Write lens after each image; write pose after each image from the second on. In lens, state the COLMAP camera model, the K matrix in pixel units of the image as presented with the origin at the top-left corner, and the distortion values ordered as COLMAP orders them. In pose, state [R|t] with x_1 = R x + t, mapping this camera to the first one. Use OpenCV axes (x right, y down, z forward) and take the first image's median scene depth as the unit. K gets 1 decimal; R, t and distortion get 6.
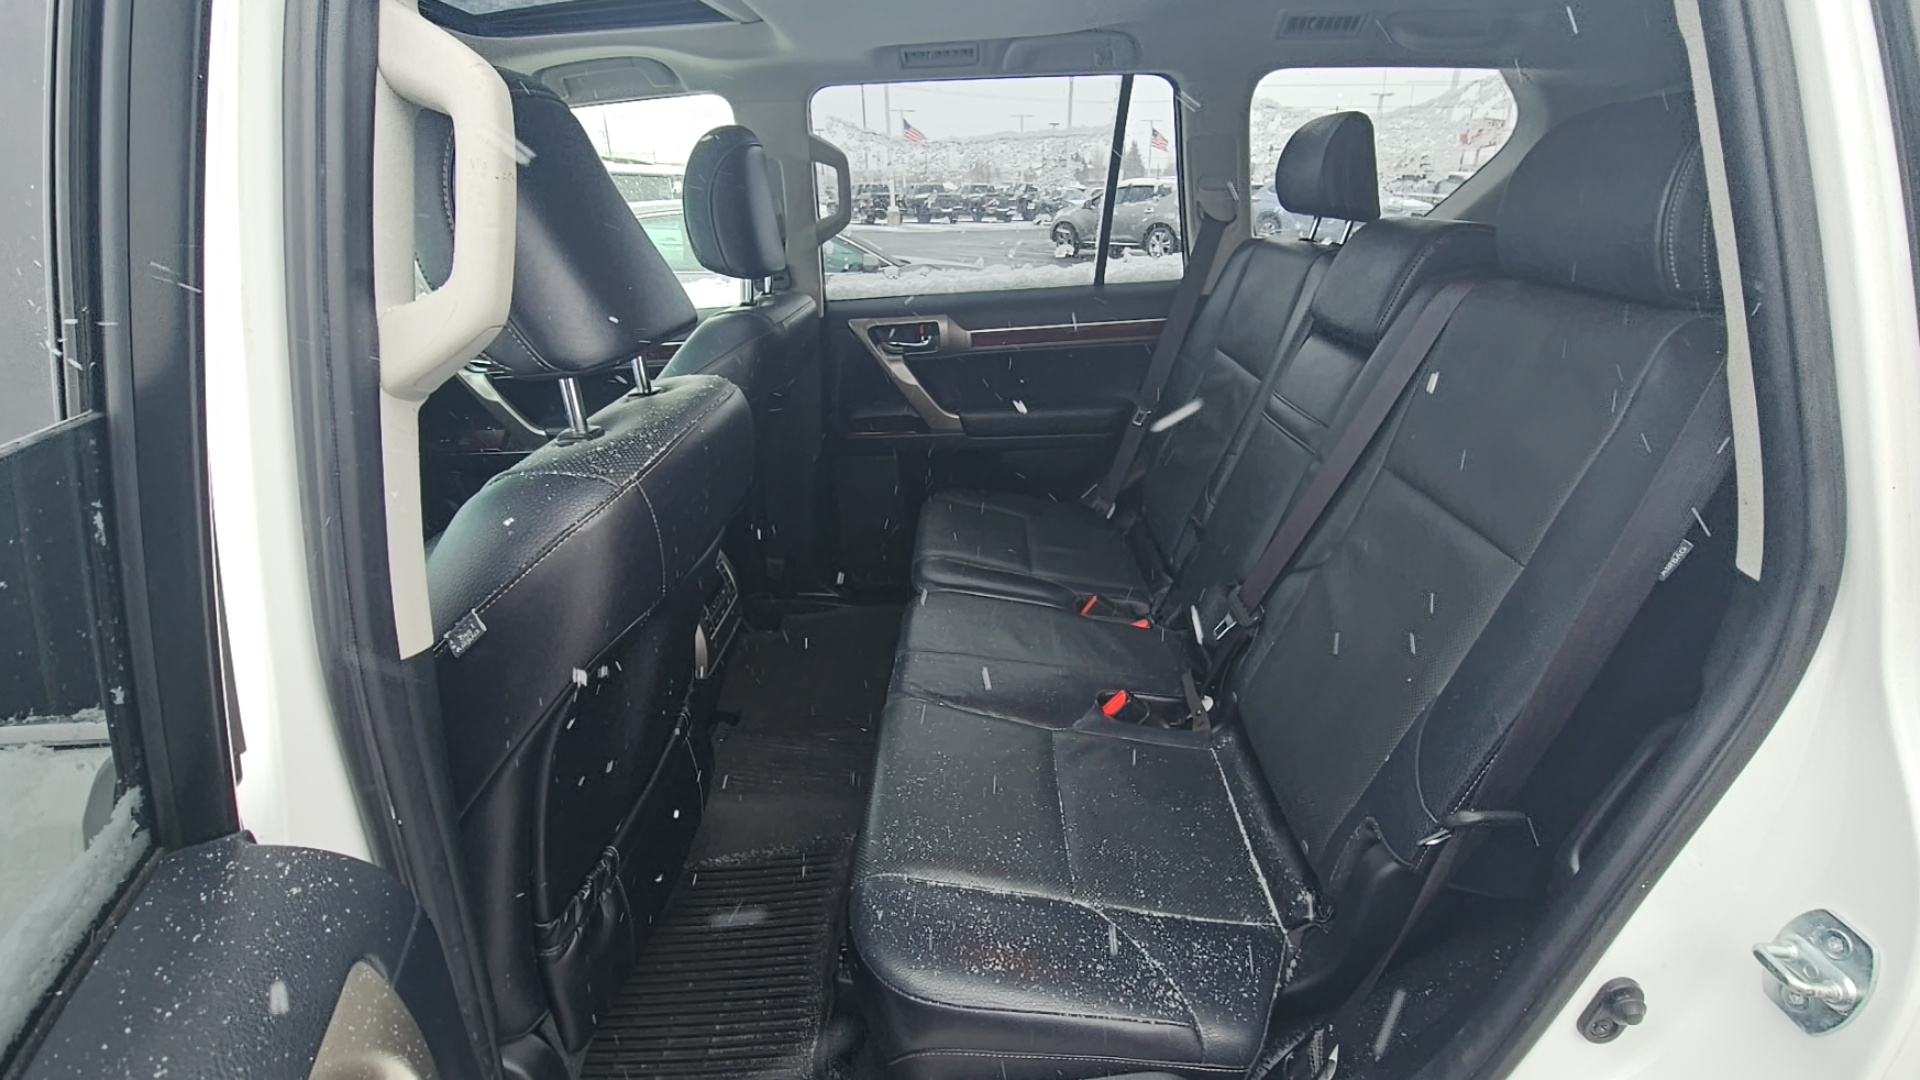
lens RADIAL K [[830.6, 0, 960.0], [0, 830.6, 540.2], [0, 0, 1]] dist [0.005157, 0.000265]
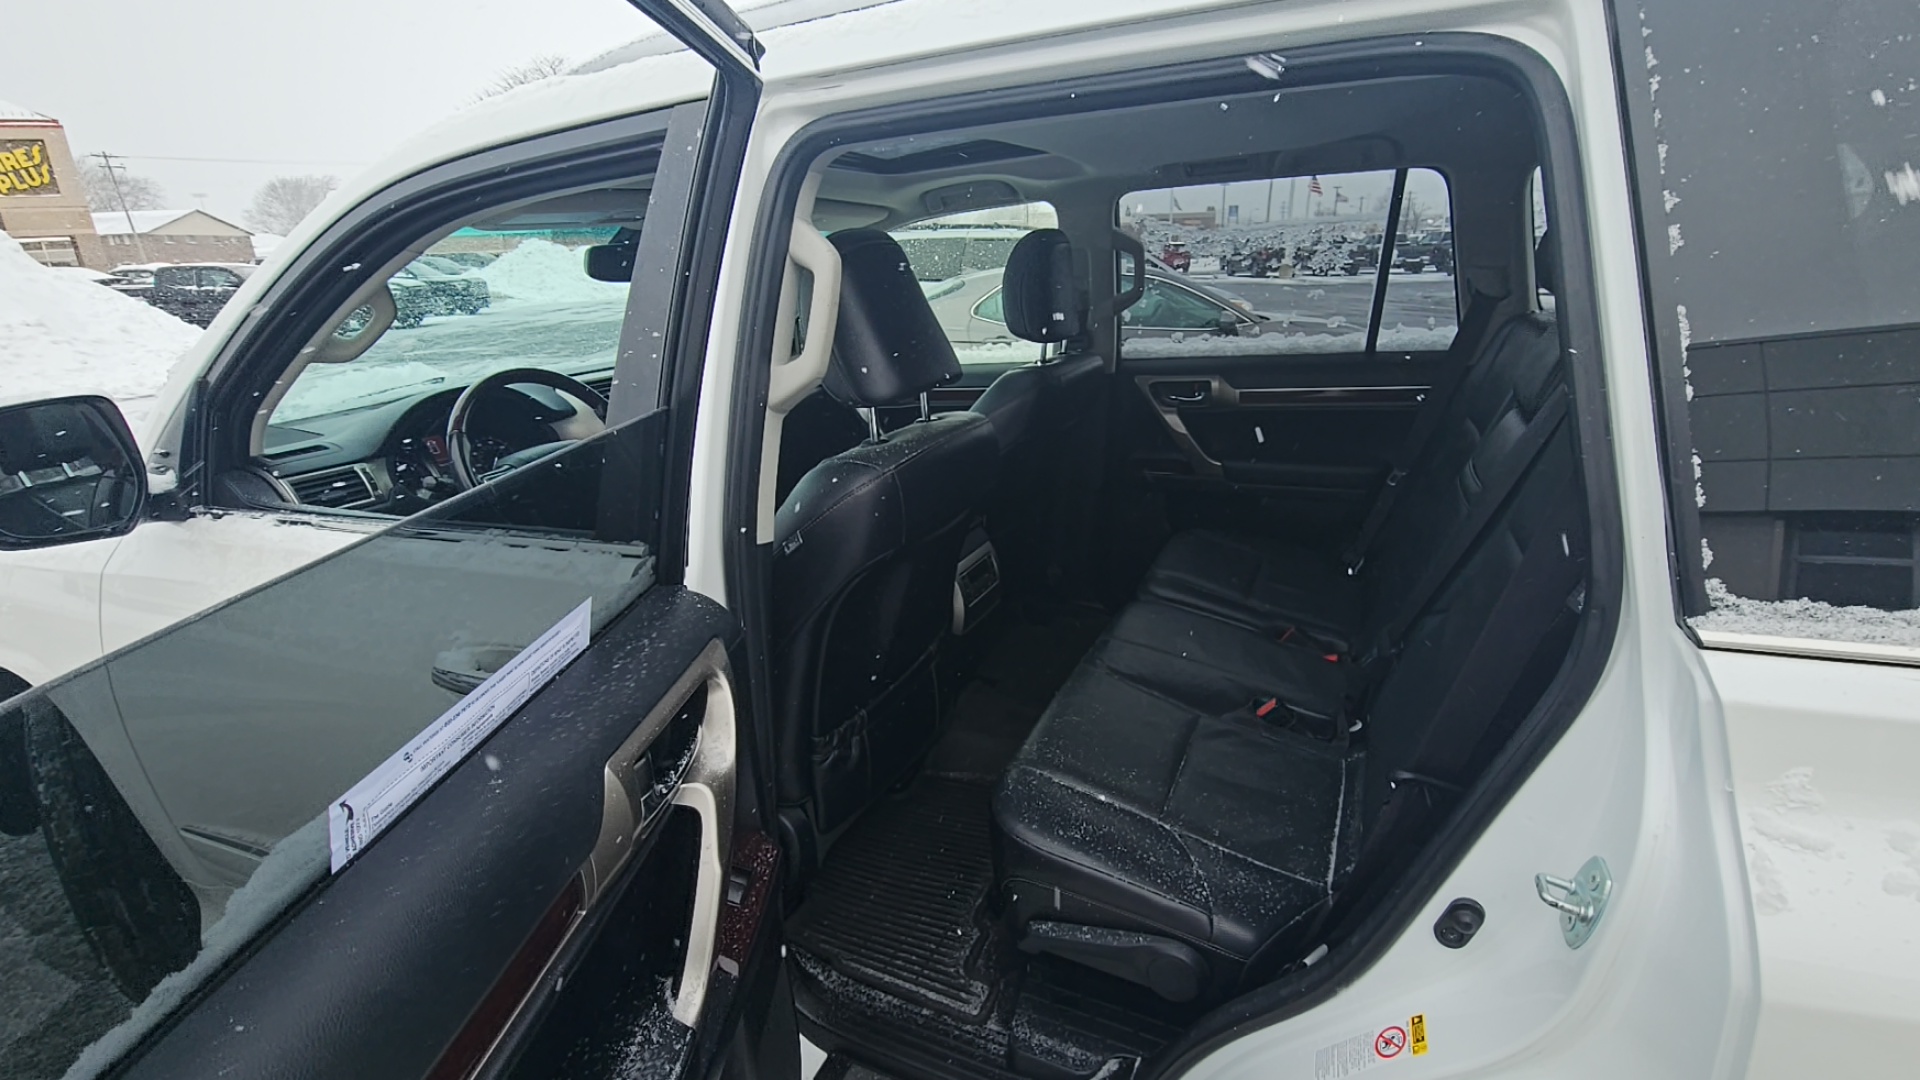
lens RADIAL K [[867.3, 0, 982.0], [0, 867.3, 534.2], [0, 0, 1]] dist [0.015891, -0.009692]
pose [[0.908514, 0.113685, -0.402092, 0.242065], [-0.141141, 0.989212, -0.039220, 0.049481], [0.393296, 0.092384, 0.914759, -0.256186]]
